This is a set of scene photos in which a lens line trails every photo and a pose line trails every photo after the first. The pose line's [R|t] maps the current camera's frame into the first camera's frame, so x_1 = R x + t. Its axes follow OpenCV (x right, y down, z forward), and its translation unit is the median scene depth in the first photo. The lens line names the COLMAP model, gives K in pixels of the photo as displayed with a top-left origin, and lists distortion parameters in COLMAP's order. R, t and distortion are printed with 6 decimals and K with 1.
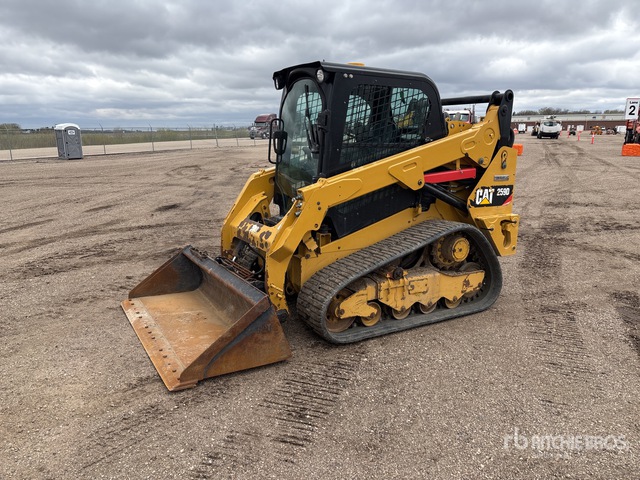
lens RADIAL K [[458.4, 0, 325.7], [0, 458.4, 239.5], [0, 0, 1]] dist [0.052027, -0.016446]
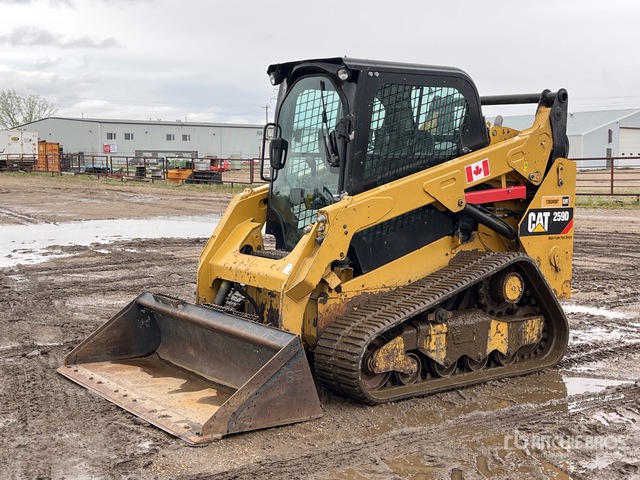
lens RADIAL K [[852.6, 0, 320.6], [0, 852.6, 237.8], [0, 0, 1]] dist [0.100695, 0.000000]
pose [[0.994300, -0.009134, 0.106227, -0.183748], [0.020655, 0.993951, -0.107864, 0.086164], [-0.104599, 0.109443, 0.988474, -0.408236]]
